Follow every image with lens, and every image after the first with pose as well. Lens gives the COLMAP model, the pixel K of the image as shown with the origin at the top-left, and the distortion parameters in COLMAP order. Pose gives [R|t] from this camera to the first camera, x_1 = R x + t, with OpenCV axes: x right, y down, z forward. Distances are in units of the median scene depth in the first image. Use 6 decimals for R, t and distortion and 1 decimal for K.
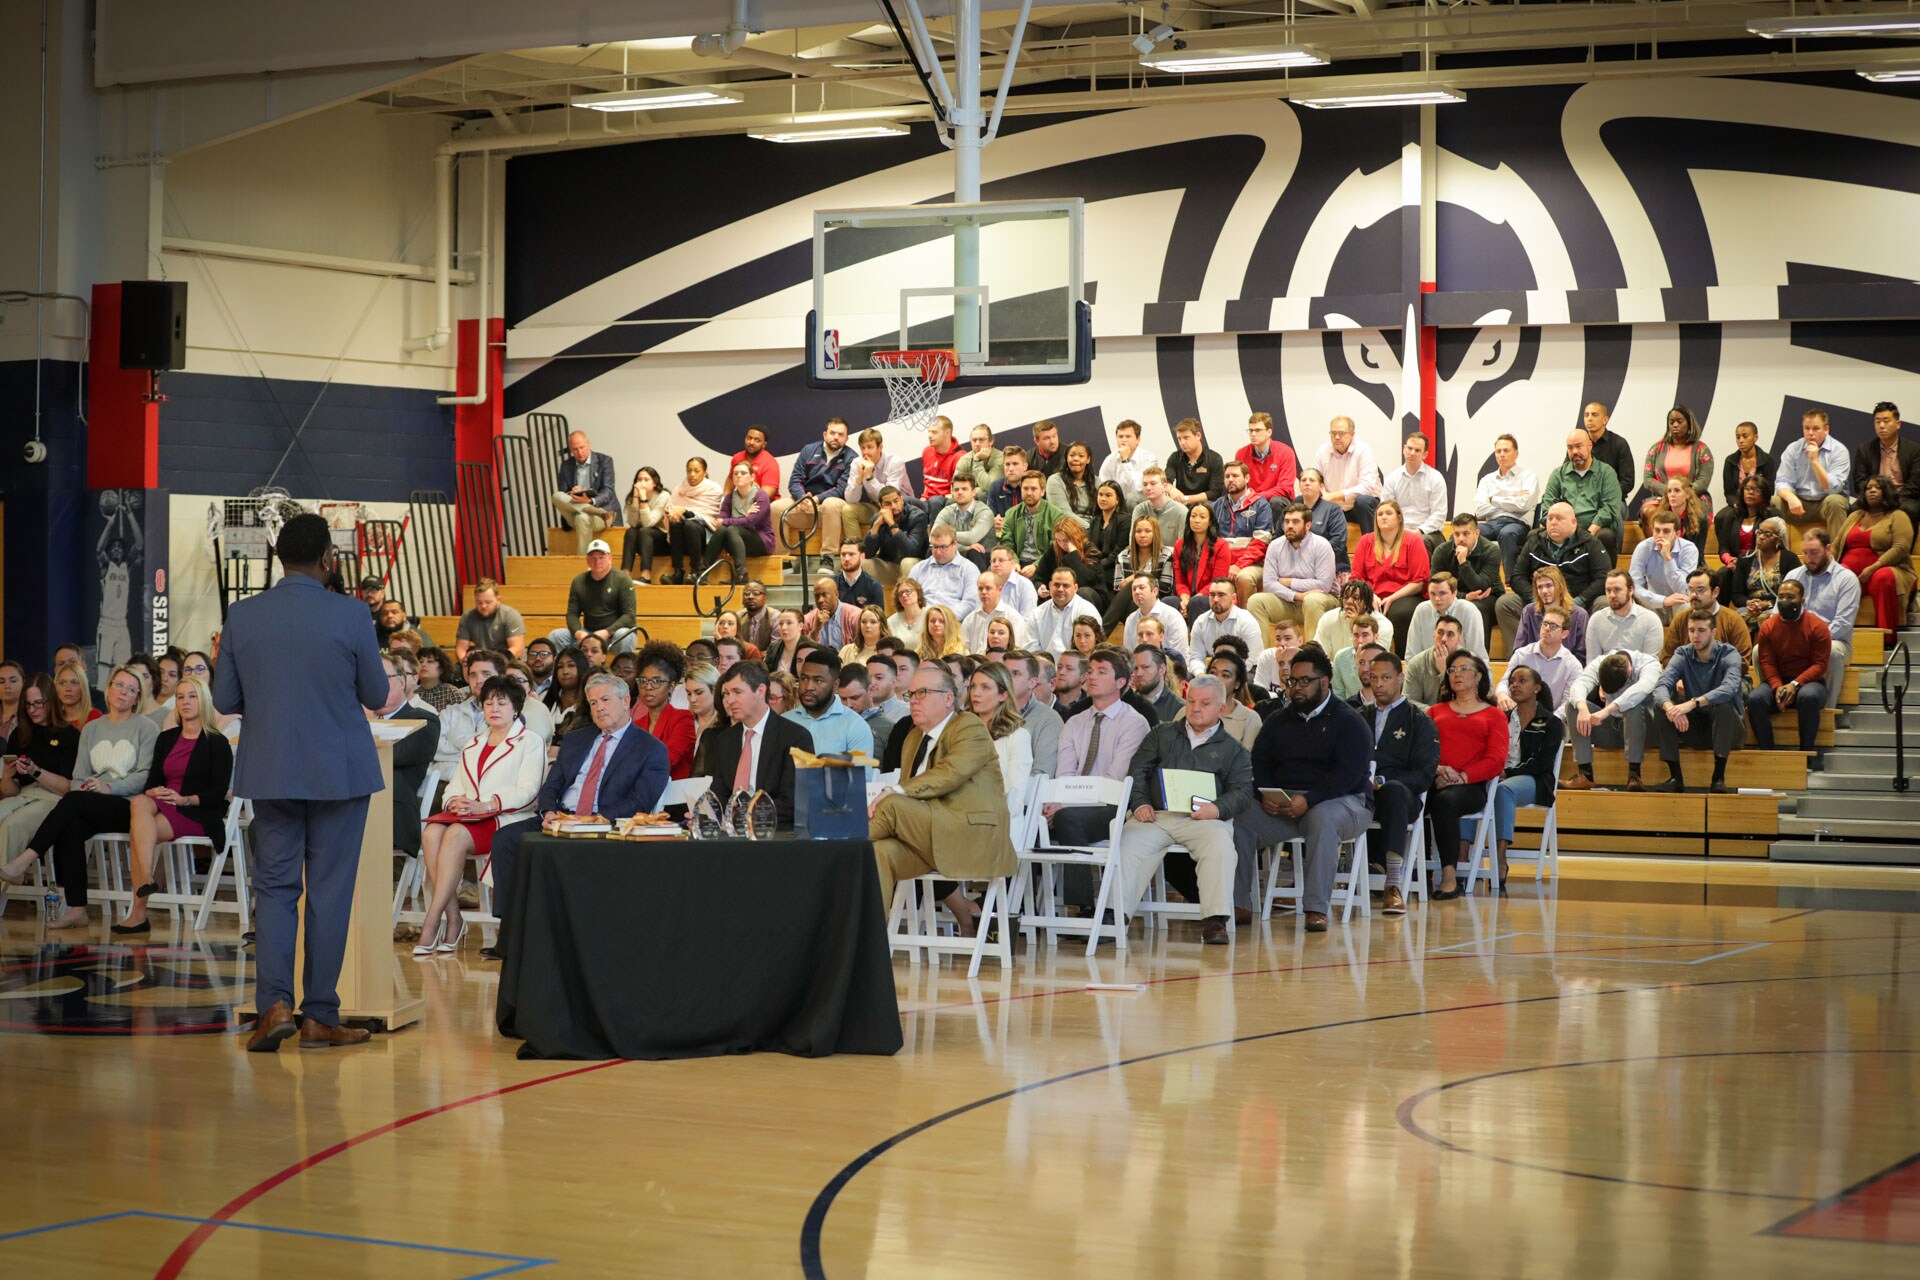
lens RADIAL K [[3736.4, 0, 957.3], [0, 3736.4, 629.8], [0, 0, 1]] dist [-0.405082, 0.000000]
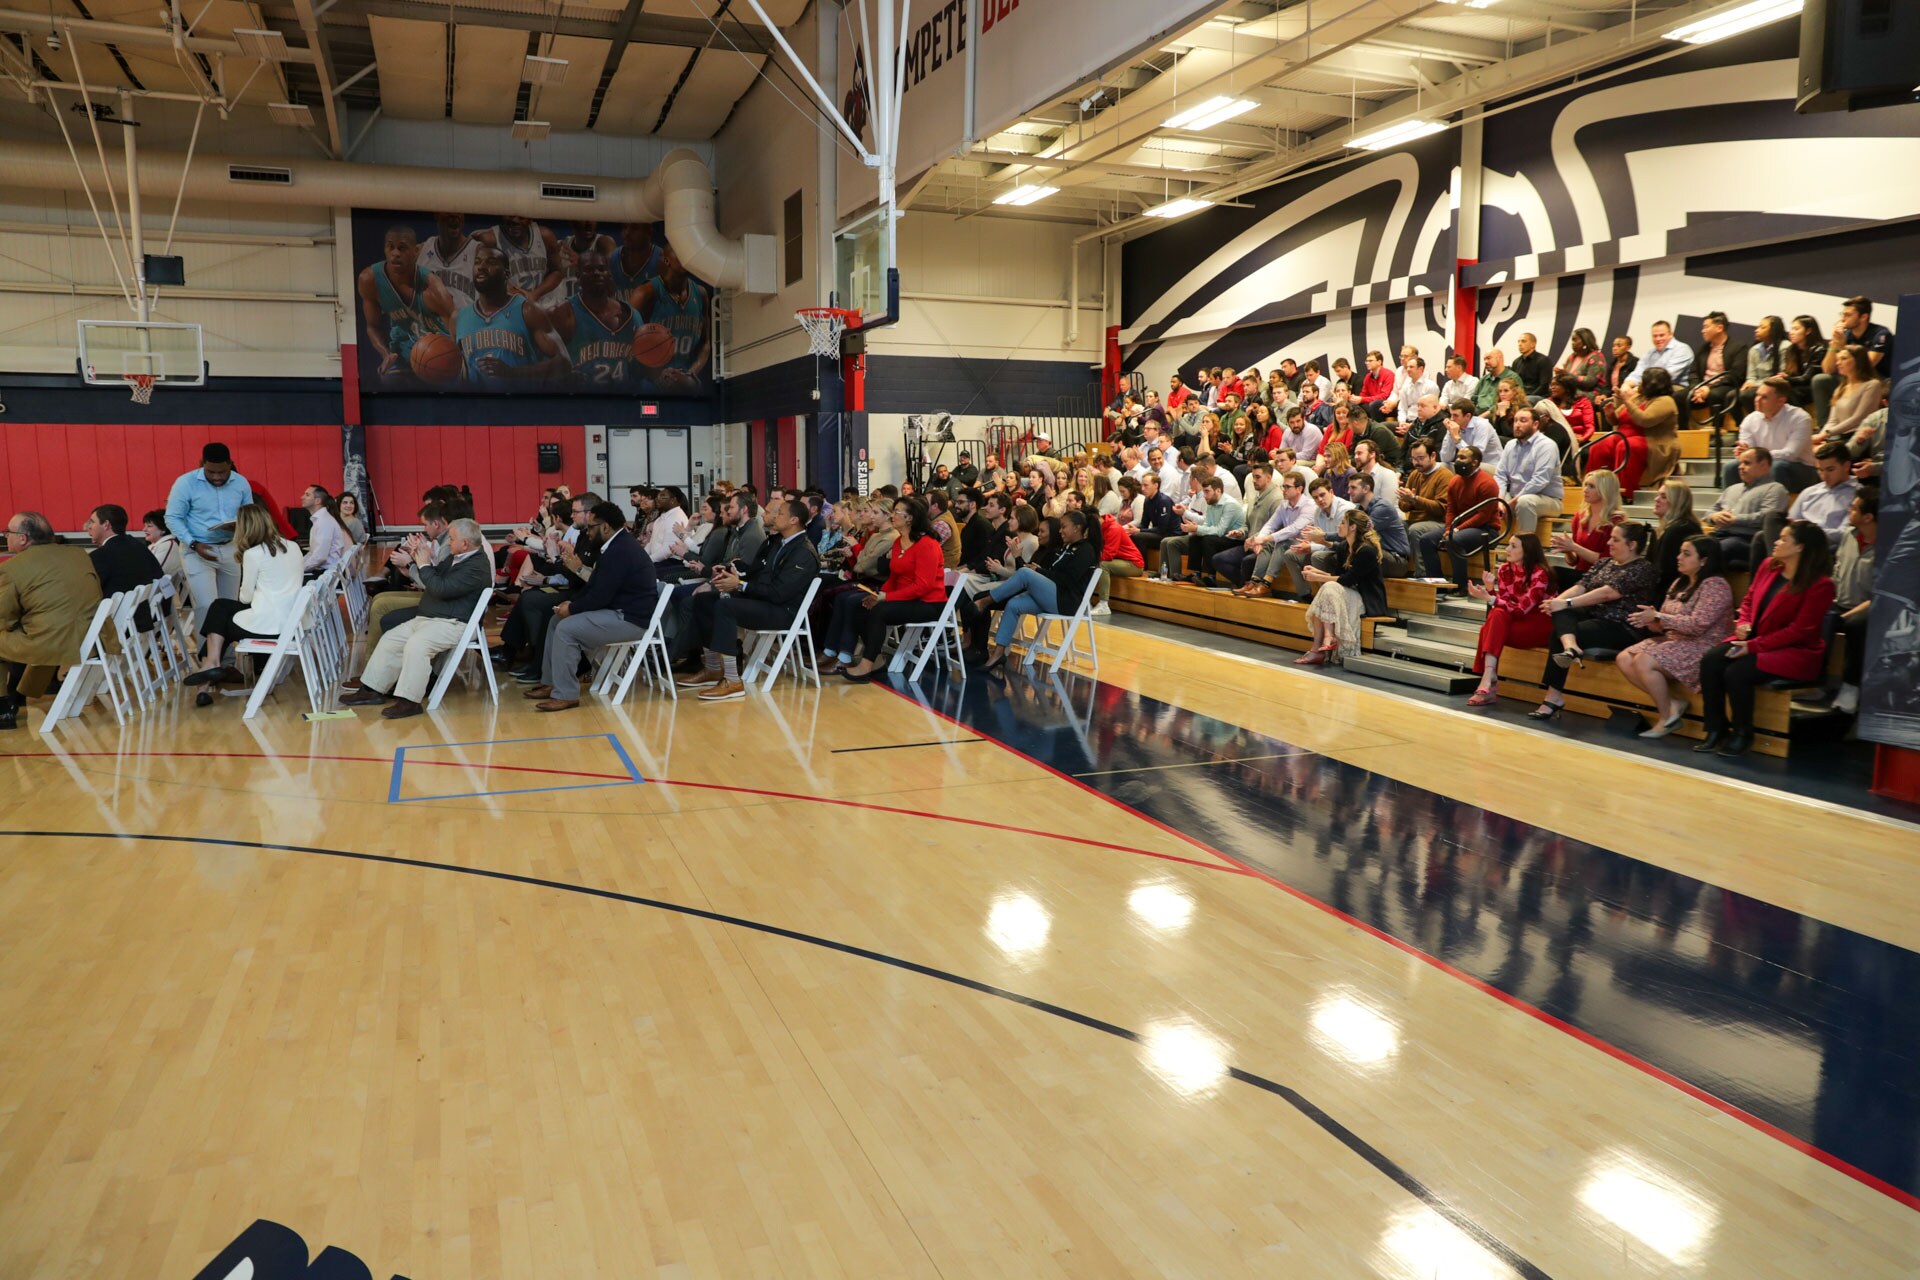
lens RADIAL K [[1317.6, 0, 960.0], [0, 1317.6, 632.2], [0, 0, 1]] dist [-0.082824, 0.058034]
pose [[0.777009, 0.080360, -0.624339, 0.311624], [-0.008349, 0.993046, 0.117427, -0.000980], [0.629434, -0.086029, 0.772277, 0.433695]]
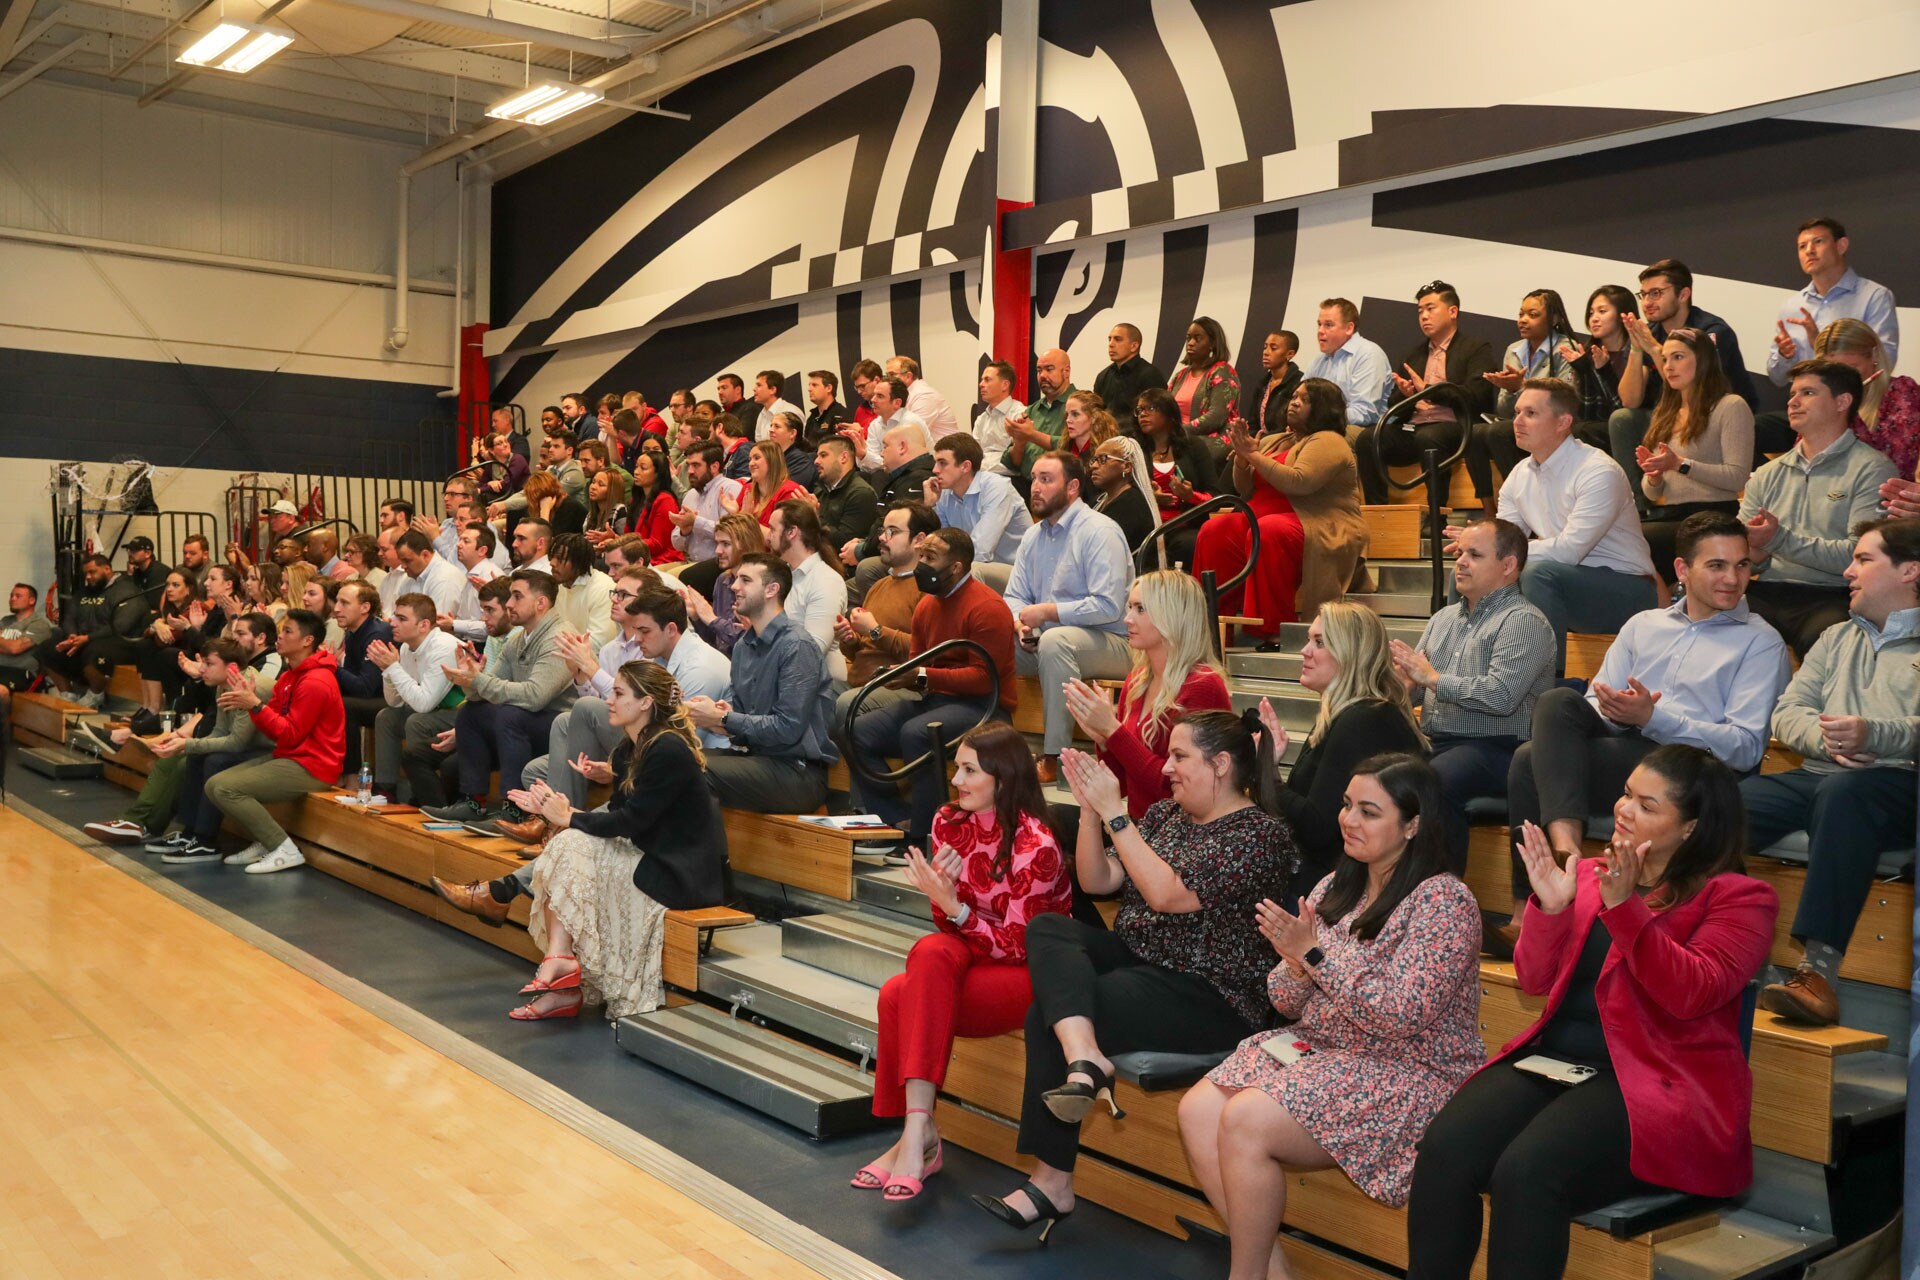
lens RADIAL K [[1861.9, 0, 963.1], [0, 1861.9, 661.3], [0, 0, 1]] dist [-0.054828, 0.000000]
pose [[0.919586, 0.039786, -0.390870, 0.286549], [-0.029332, 0.999035, 0.032682, -0.001228], [0.391793, -0.018589, 0.919866, 0.596891]]
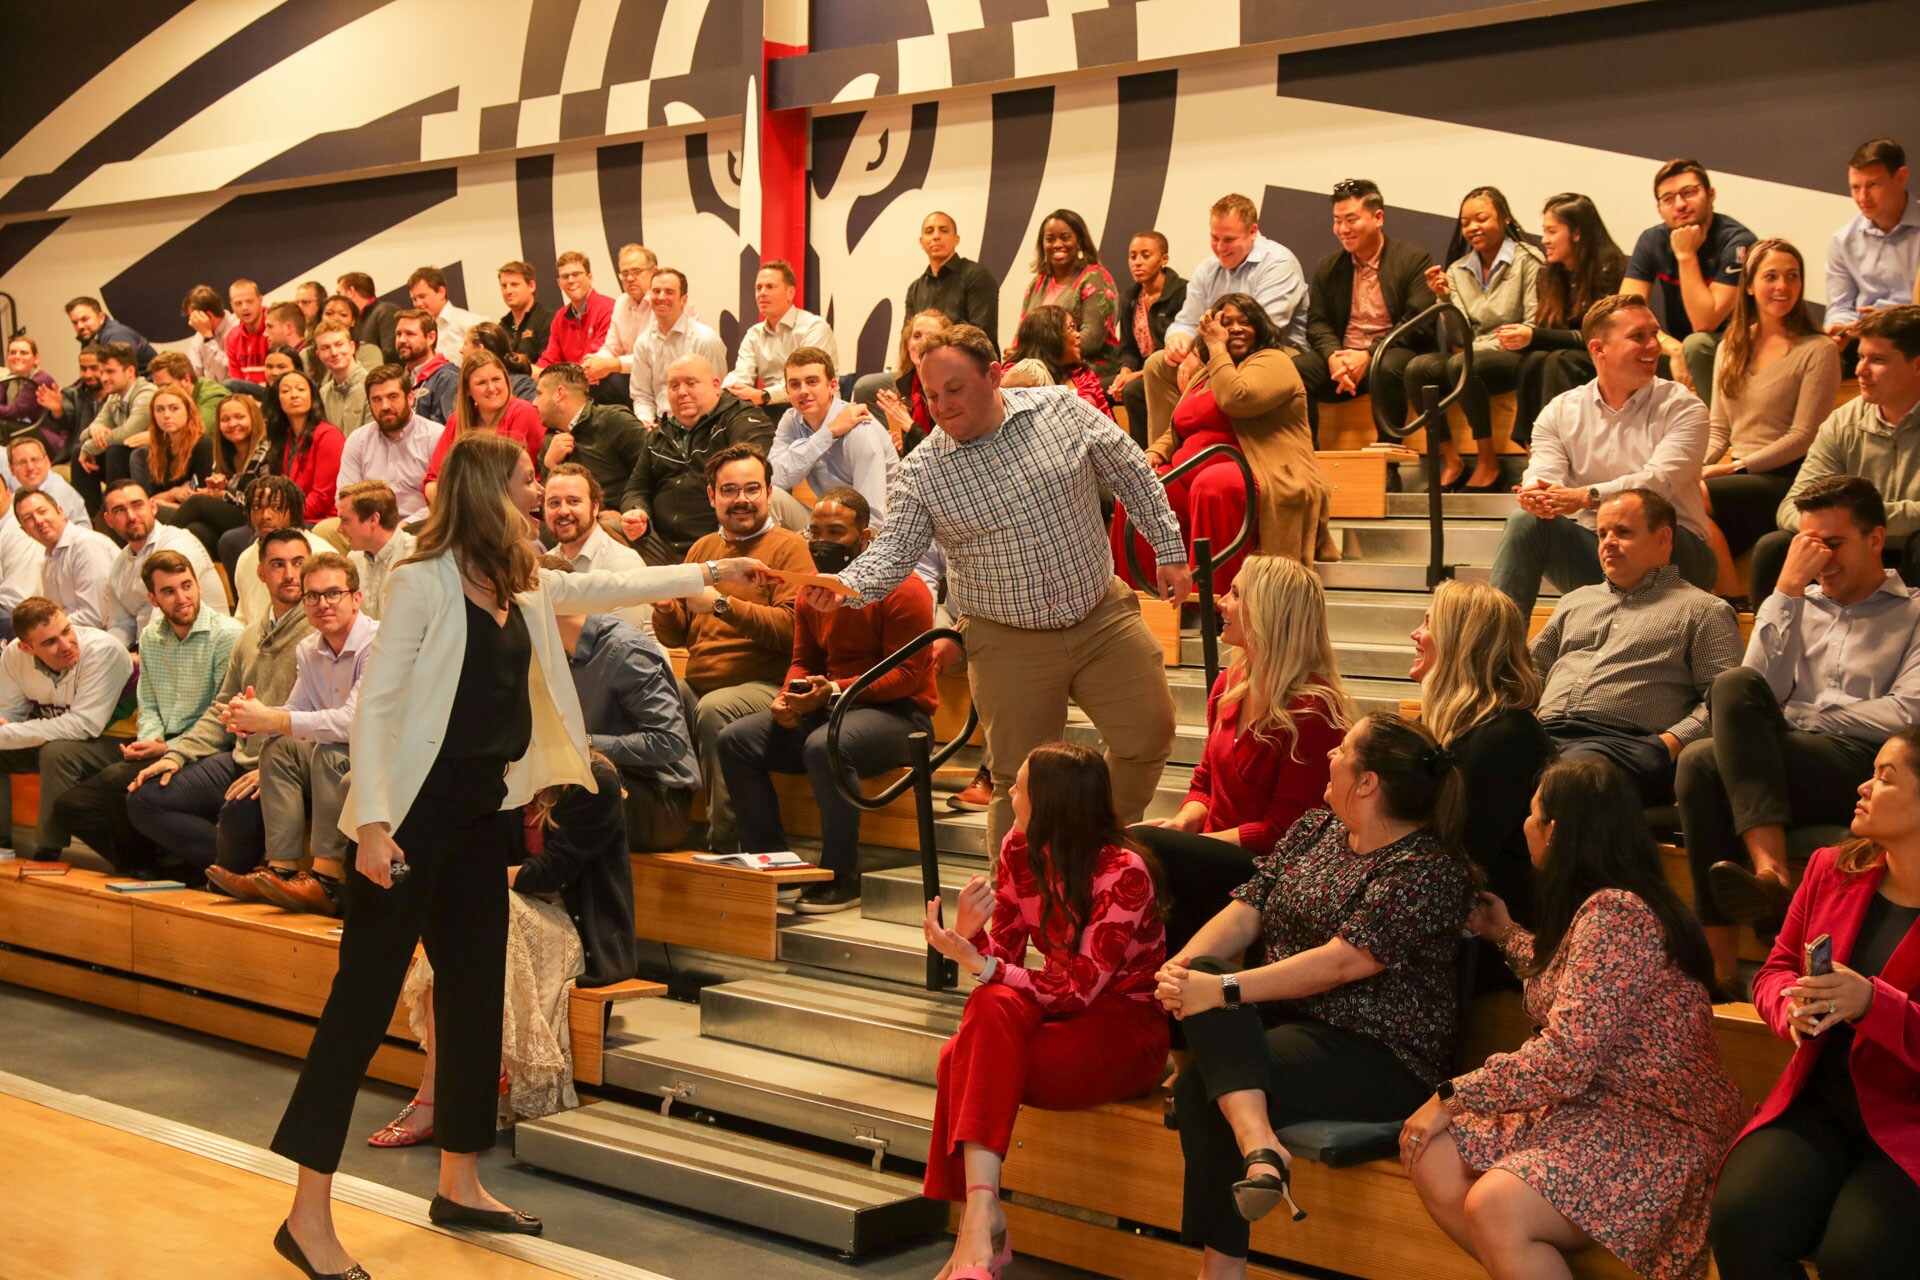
lens RADIAL K [[2462.8, 0, 997.6], [0, 2462.8, 662.5], [0, 0, 1]] dist [0.078304, 0.000000]
pose [[0.978754, 0.026499, -0.203320, 0.254343], [-0.018596, 0.998999, 0.040680, -0.003208], [0.204195, -0.036034, 0.978267, 0.574397]]
